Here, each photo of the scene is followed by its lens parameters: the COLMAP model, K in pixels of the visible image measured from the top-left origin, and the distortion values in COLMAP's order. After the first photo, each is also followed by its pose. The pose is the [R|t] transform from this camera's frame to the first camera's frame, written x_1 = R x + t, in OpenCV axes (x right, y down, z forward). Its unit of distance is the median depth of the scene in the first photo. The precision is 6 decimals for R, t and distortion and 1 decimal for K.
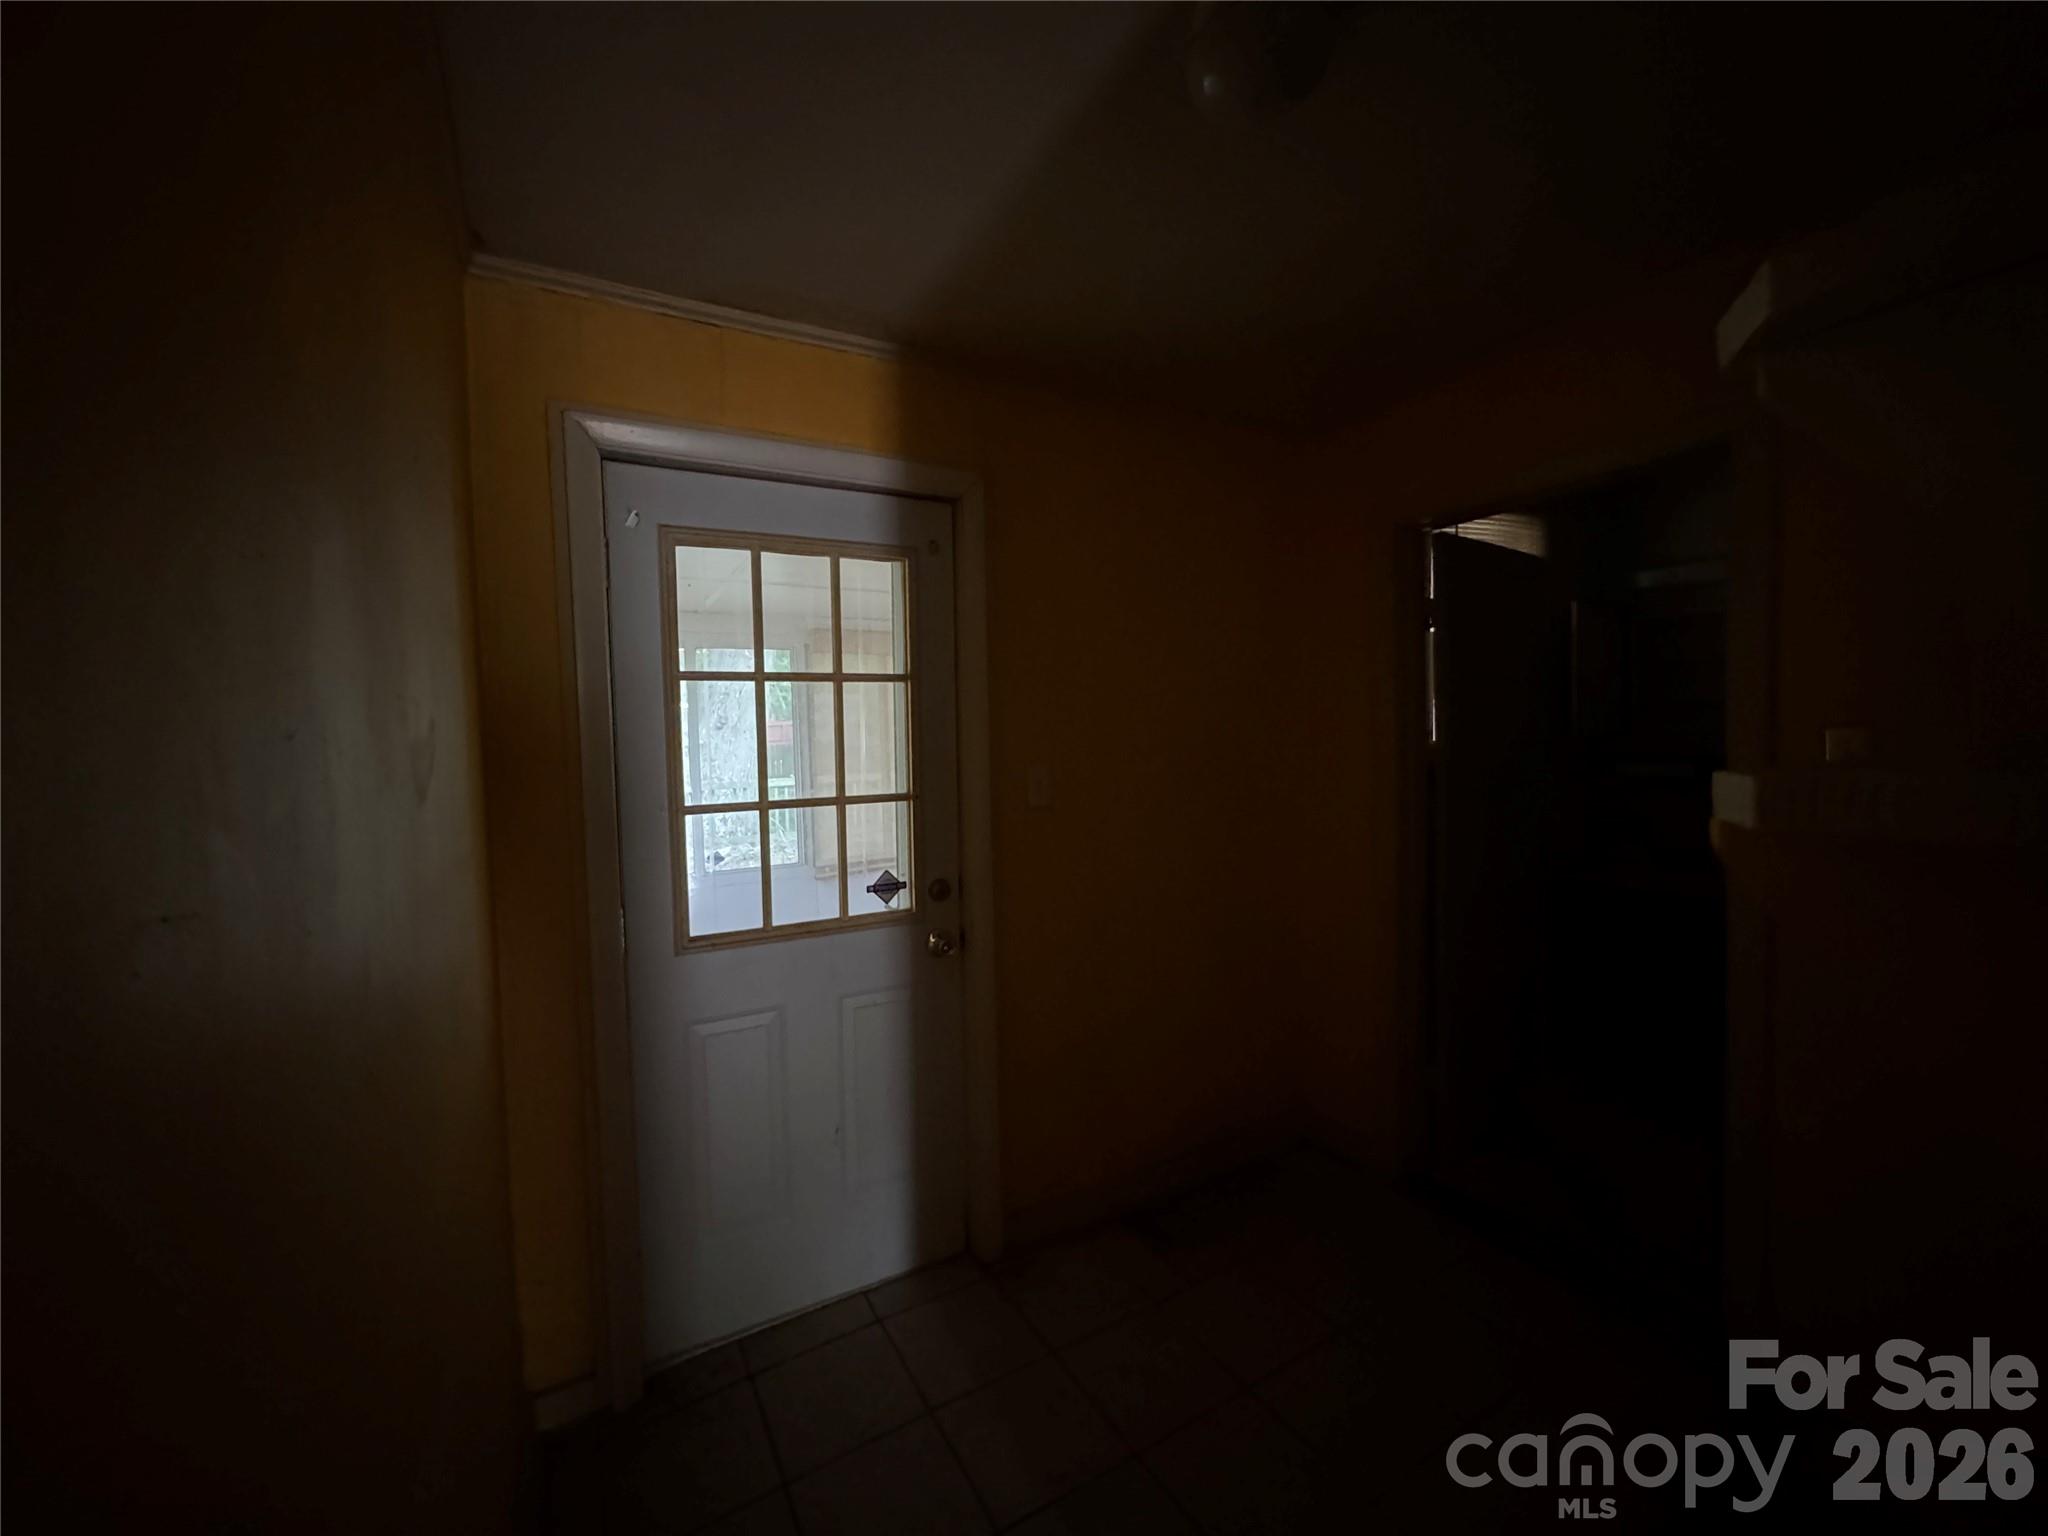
lens RADIAL K [[826.0, 0, 1024.0], [0, 826.0, 768.0], [0, 0, 1]] dist [-0.000530, -0.000026]
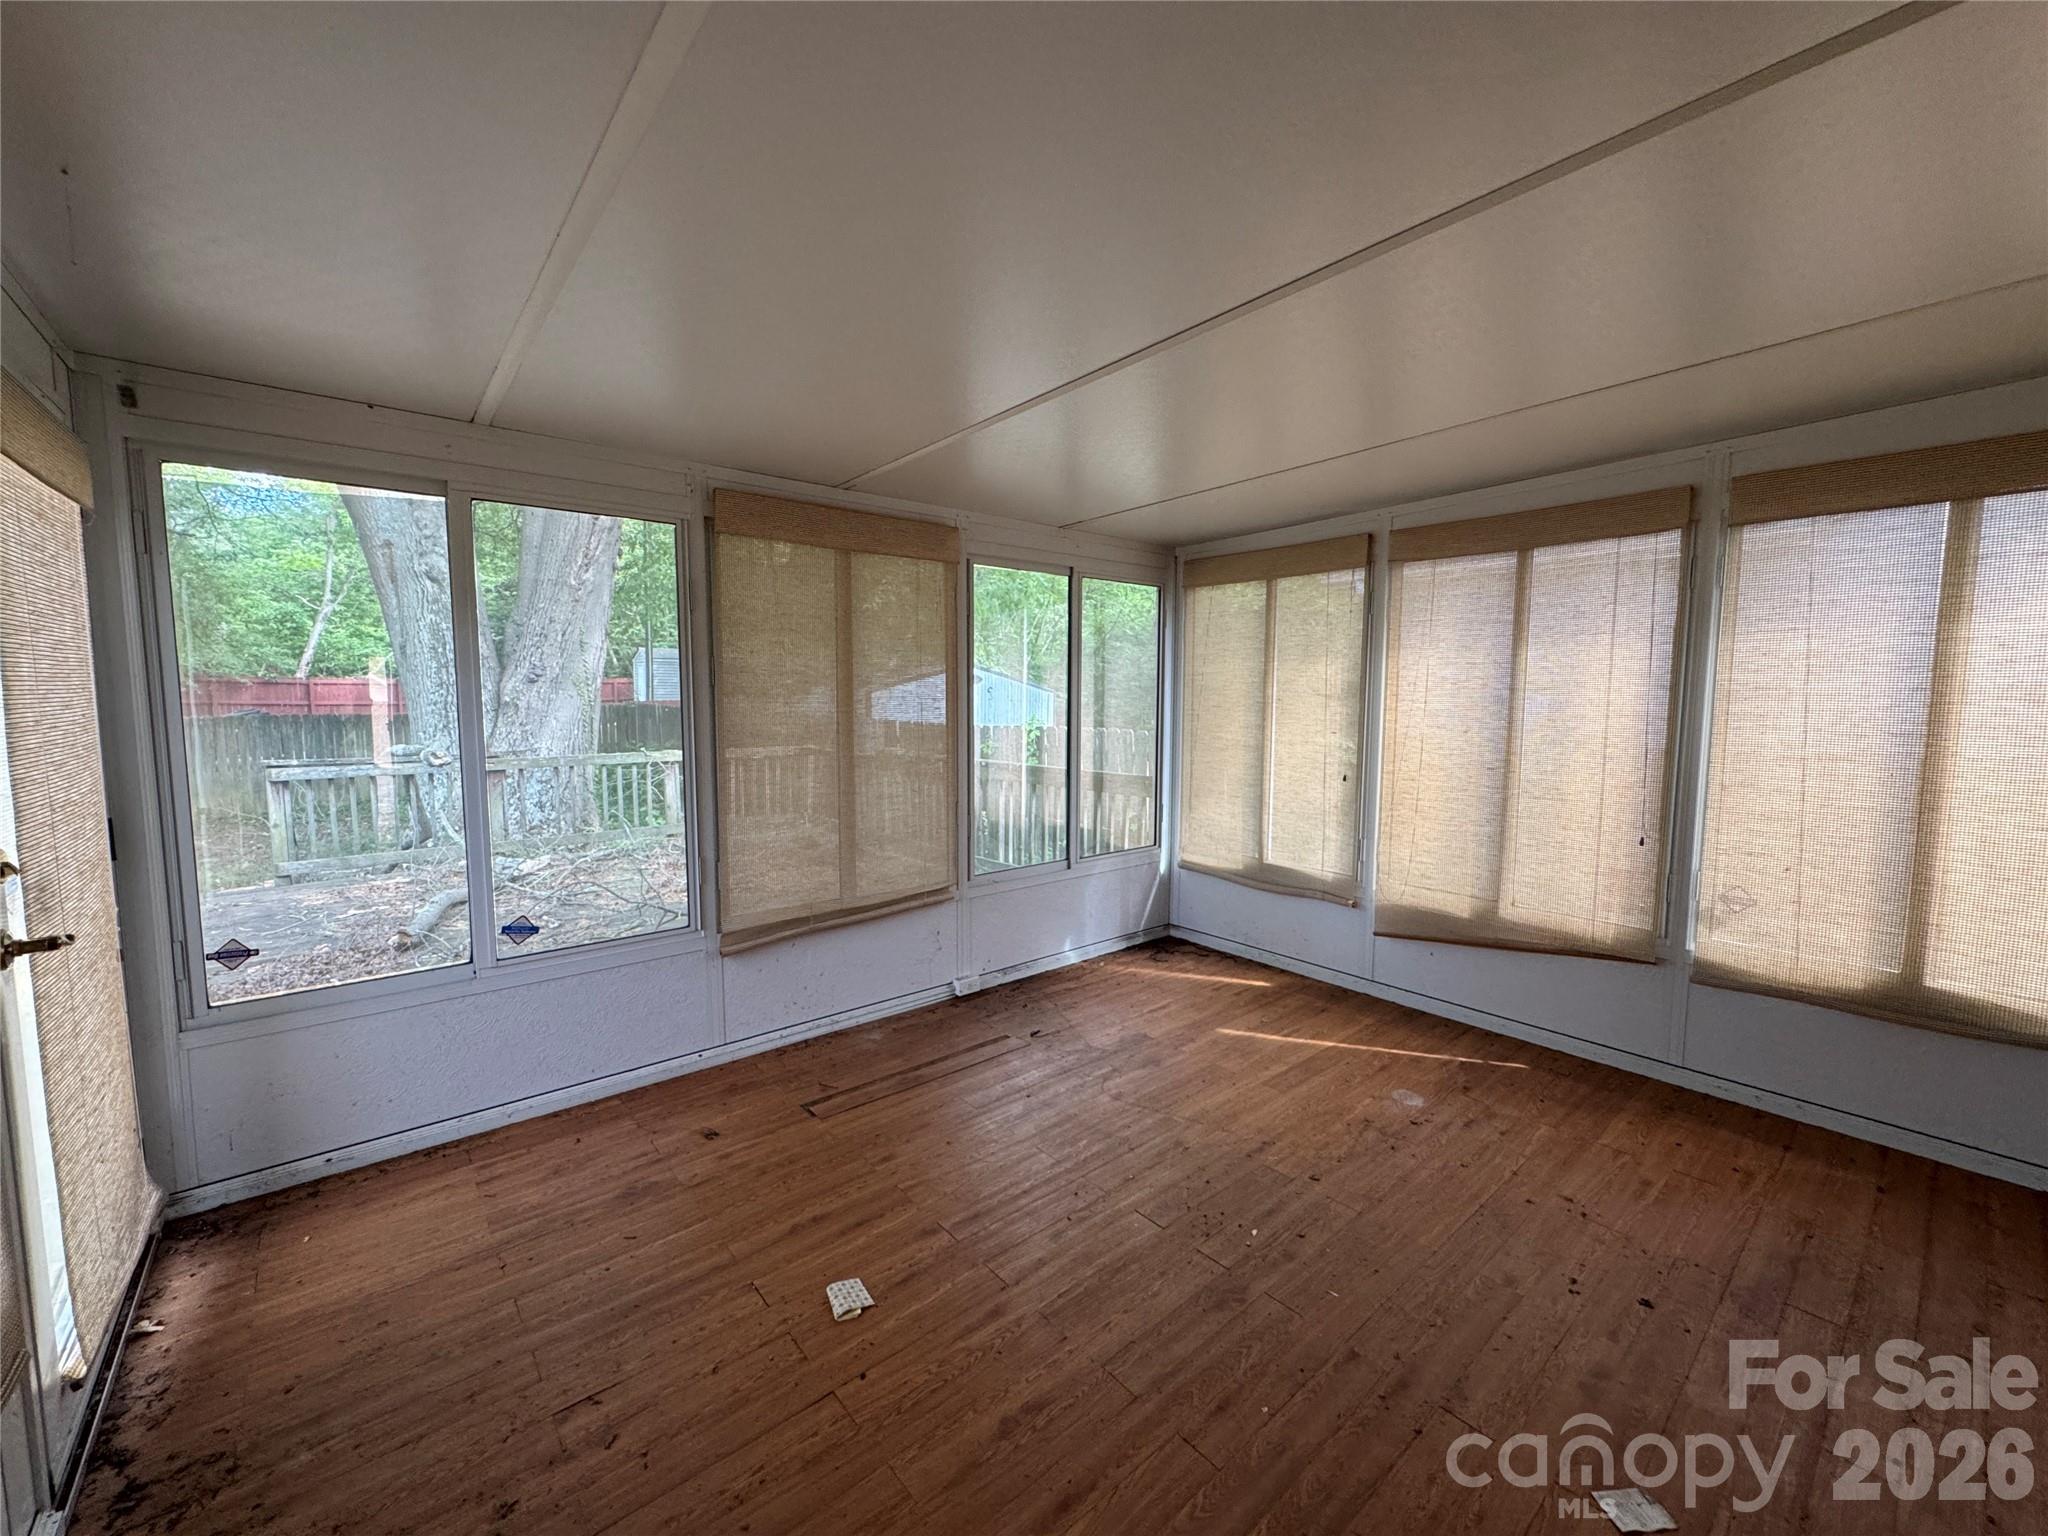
lens RADIAL K [[826.0, 0, 1024.0], [0, 826.0, 768.0], [0, 0, 1]] dist [-0.000530, -0.000026]
pose [[0.983448, 0.008432, 0.180993, -0.088947], [-0.015372, 0.999198, 0.036976, -0.007074], [-0.180536, -0.039146, 0.982789, 0.245394]]
